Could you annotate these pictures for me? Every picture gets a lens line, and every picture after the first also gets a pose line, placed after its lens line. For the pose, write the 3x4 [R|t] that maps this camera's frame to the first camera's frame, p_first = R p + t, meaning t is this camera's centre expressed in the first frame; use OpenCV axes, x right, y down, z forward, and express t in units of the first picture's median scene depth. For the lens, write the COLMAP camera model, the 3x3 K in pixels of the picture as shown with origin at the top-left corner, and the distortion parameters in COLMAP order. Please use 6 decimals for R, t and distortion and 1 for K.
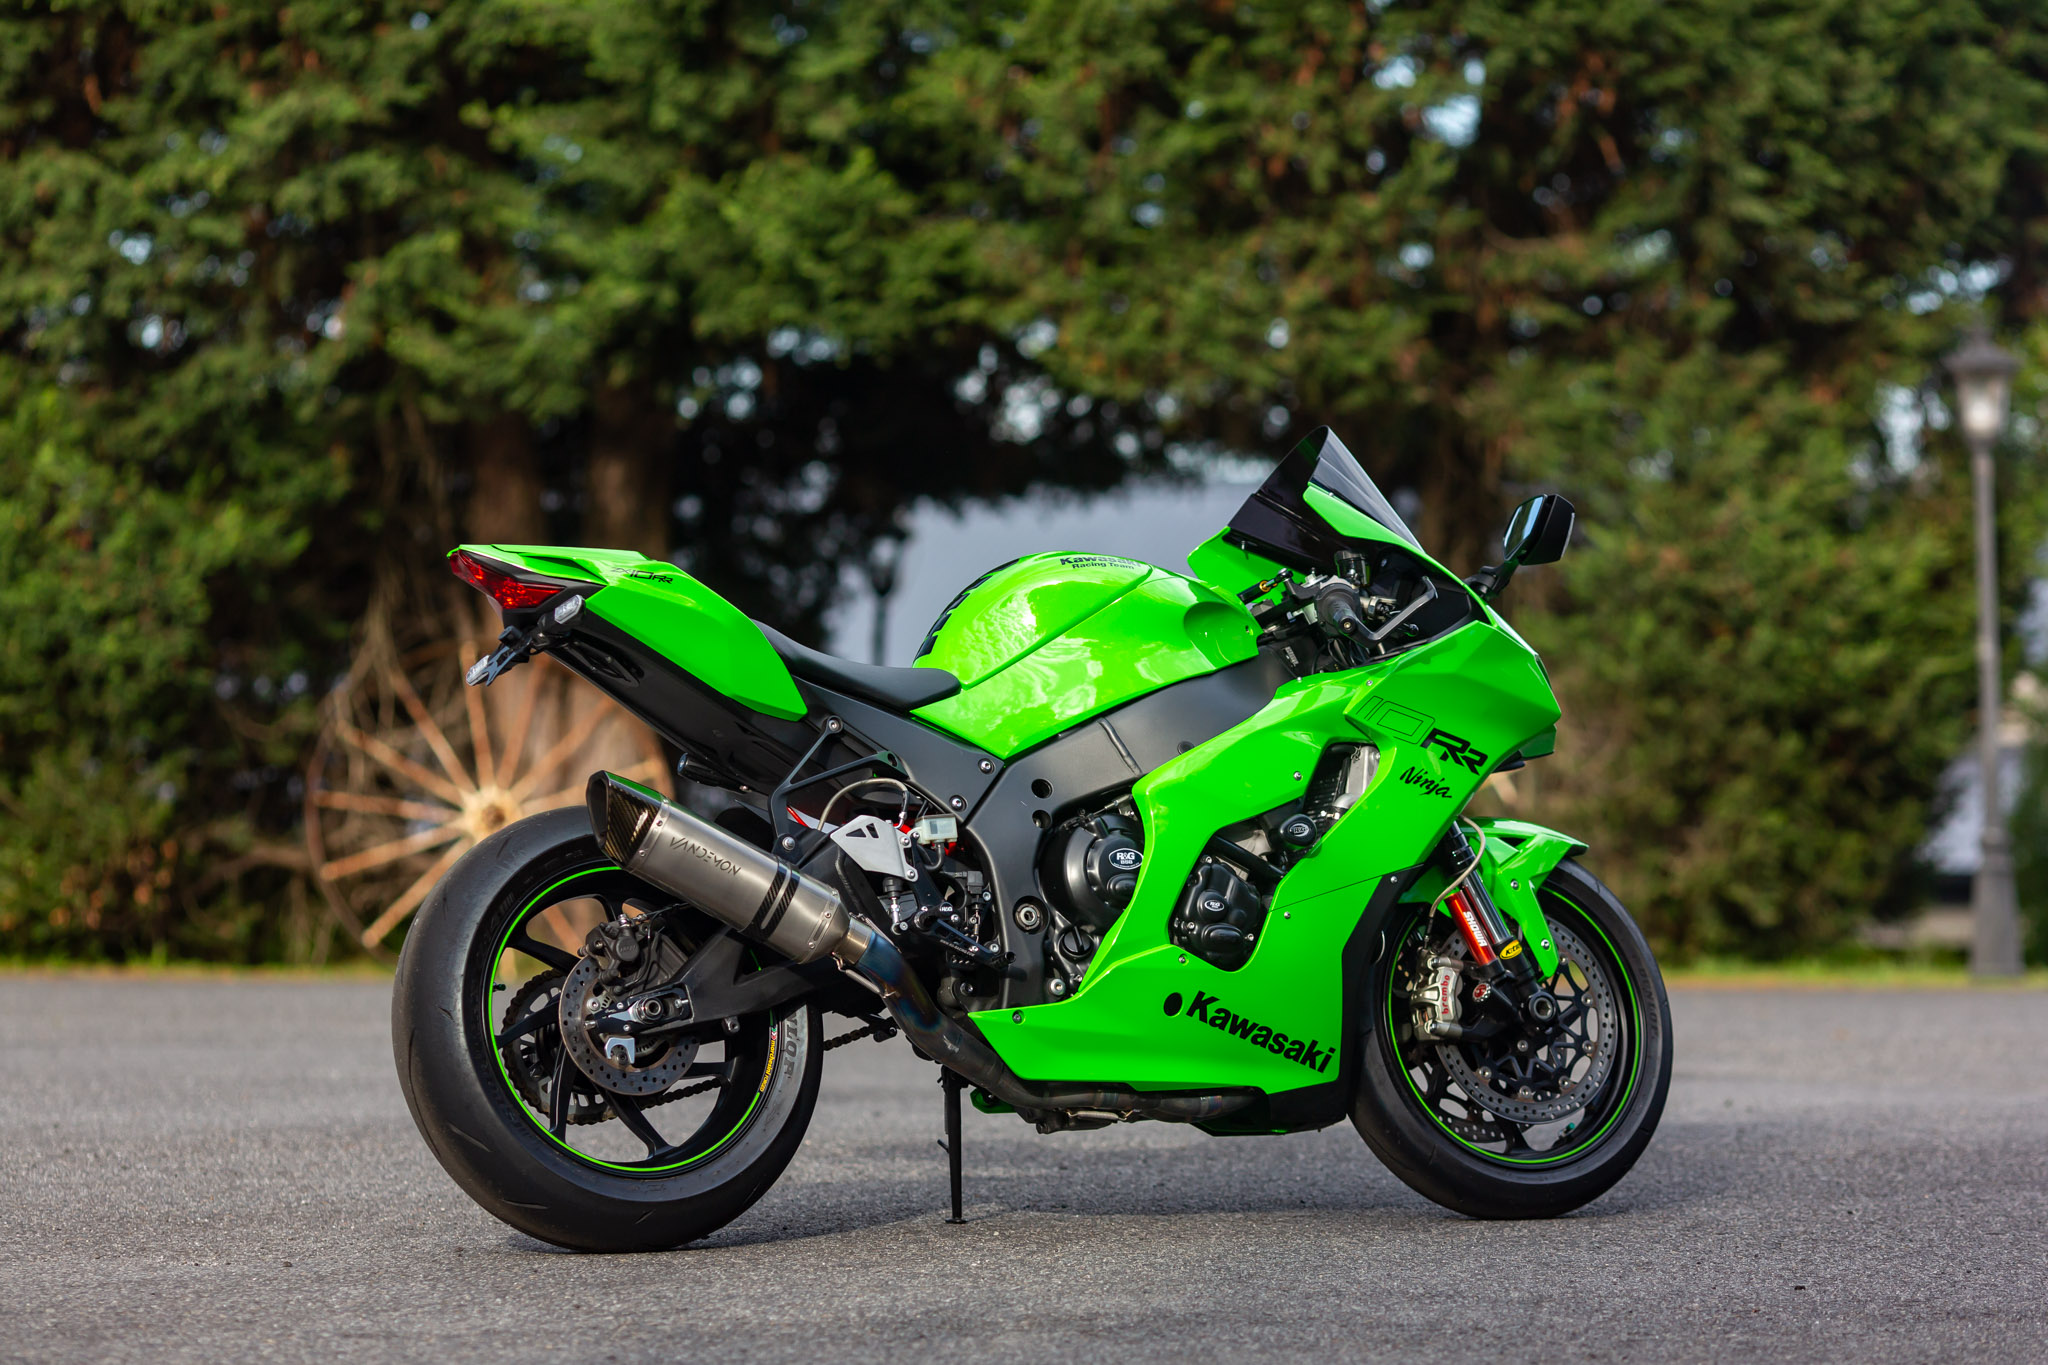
lens RADIAL K [[7993.1, 0, 1032.1], [0, 7993.1, 696.1], [0, 0, 1]] dist [0.540811, 0.000000]
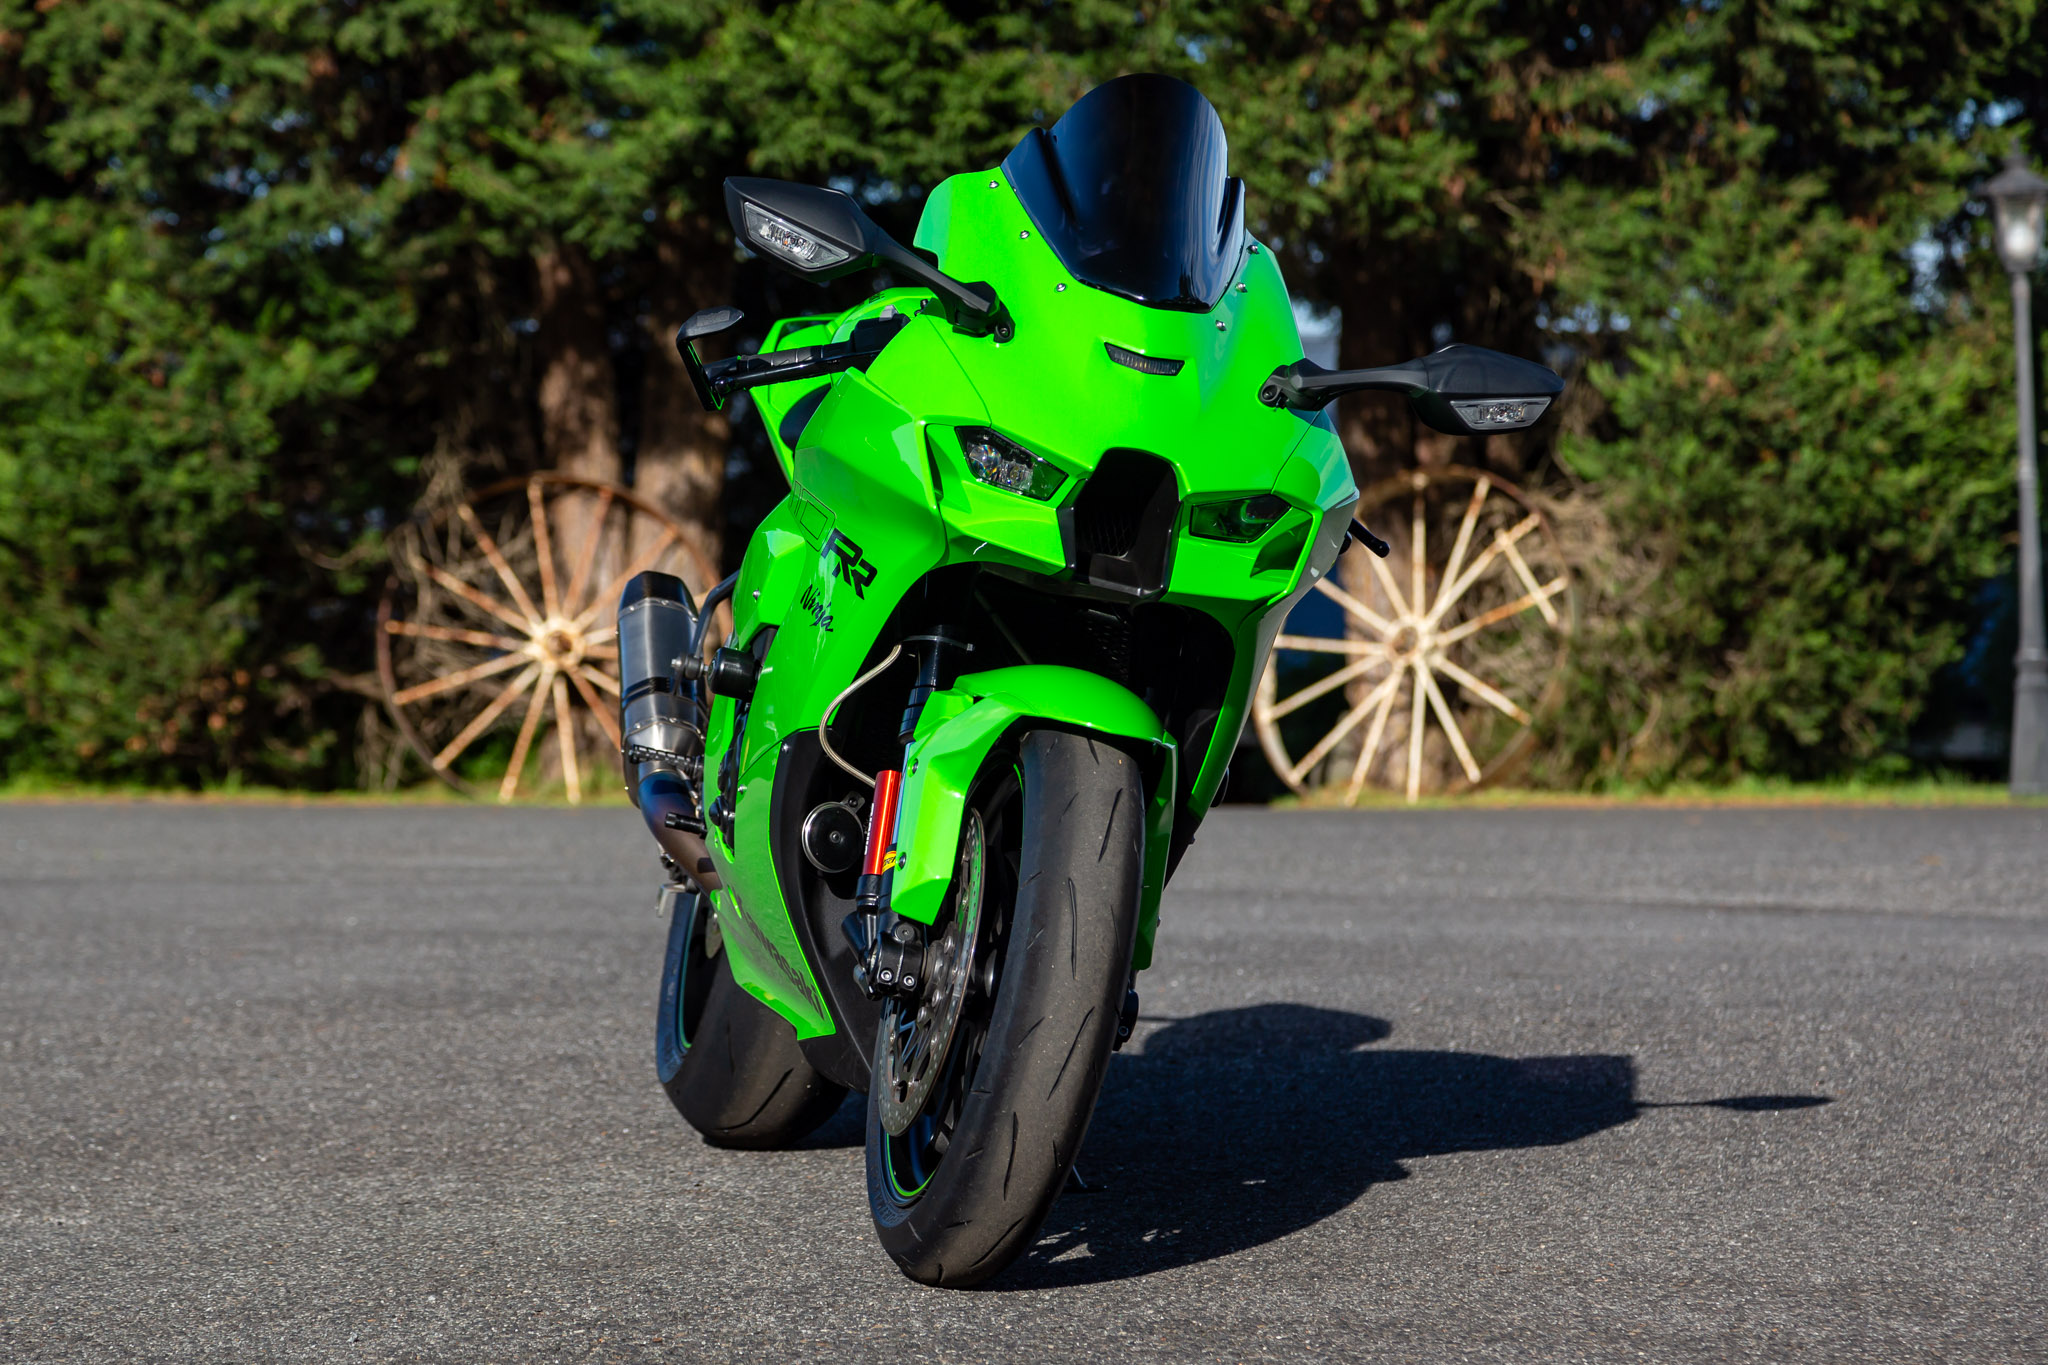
lens RADIAL K [[6238.0, 0, 1014.4], [0, 6238.0, 687.8], [0, 0, 1]] dist [0.411186, 0.000000]
pose [[0.999971, -0.005486, -0.005278, -0.004811], [0.005599, 0.999752, 0.021571, 0.003683], [0.005158, -0.021600, 0.999753, 0.204494]]
